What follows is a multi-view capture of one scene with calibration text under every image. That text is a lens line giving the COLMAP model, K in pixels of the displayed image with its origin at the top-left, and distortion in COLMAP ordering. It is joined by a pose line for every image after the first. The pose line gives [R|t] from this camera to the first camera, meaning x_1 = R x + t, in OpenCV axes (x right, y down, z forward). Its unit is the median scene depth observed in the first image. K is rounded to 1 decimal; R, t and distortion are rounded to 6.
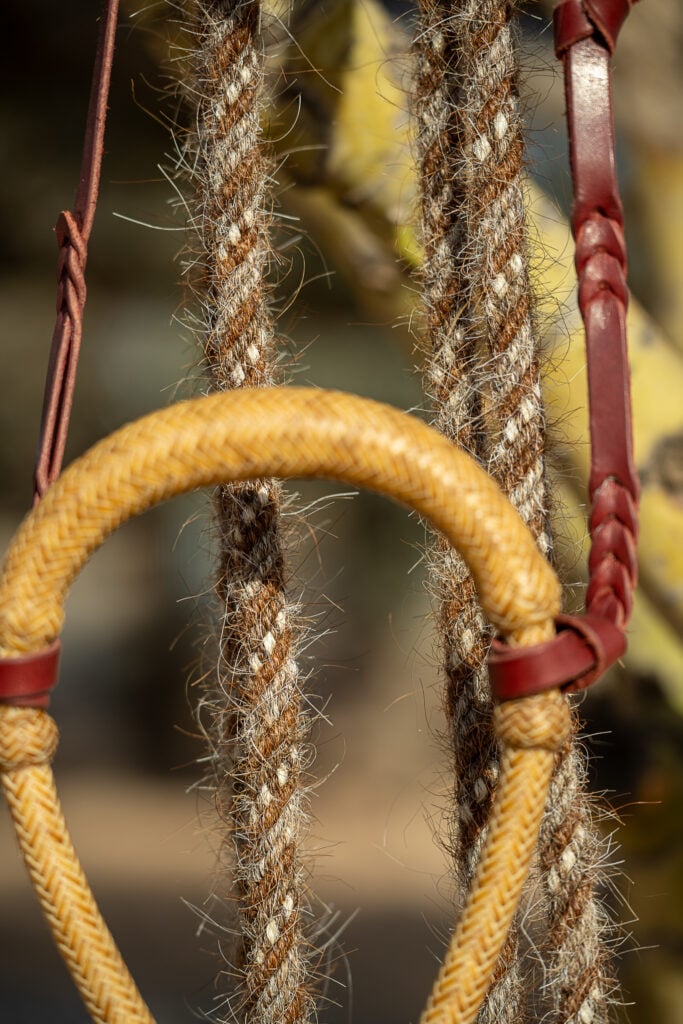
lens RADIAL K [[3675.8, 0, 341.5], [0, 3675.8, 512.0], [0, 0, 1]] dist [1.331977, -1.290774]
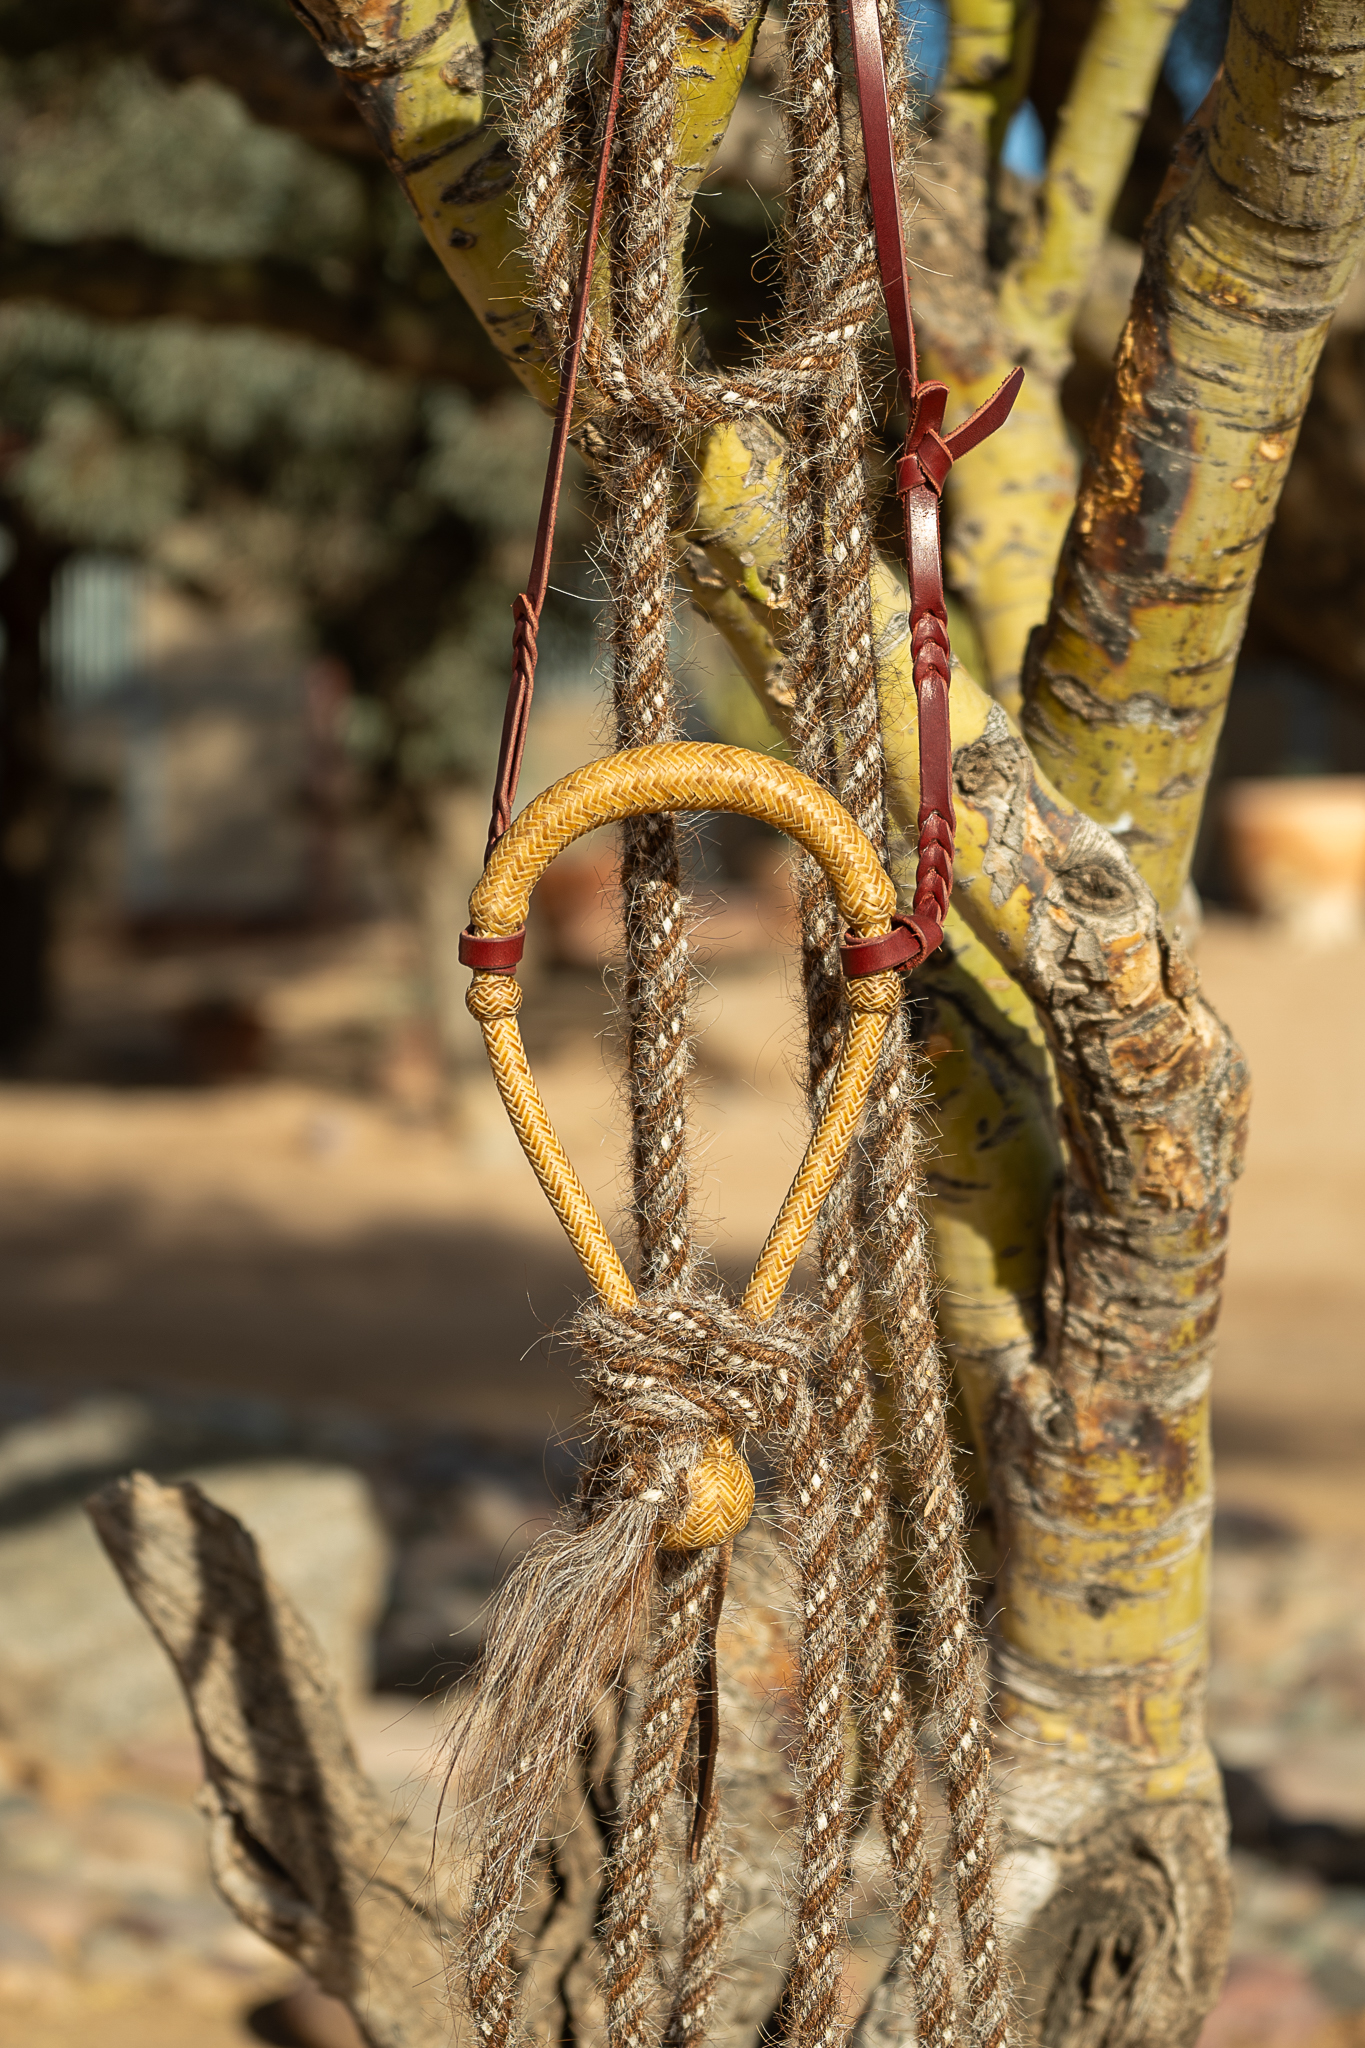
lens RADIAL K [[4027.1, 0, 682.5], [0, 4027.1, 1024.0], [0, 0, 1]] dist [-0.000192, -0.024997]
pose [[0.999538, 0.019694, 0.023167, -0.047670], [-0.021404, 0.996875, 0.076042, -0.038890], [-0.021597, -0.076503, 0.996835, -0.427333]]
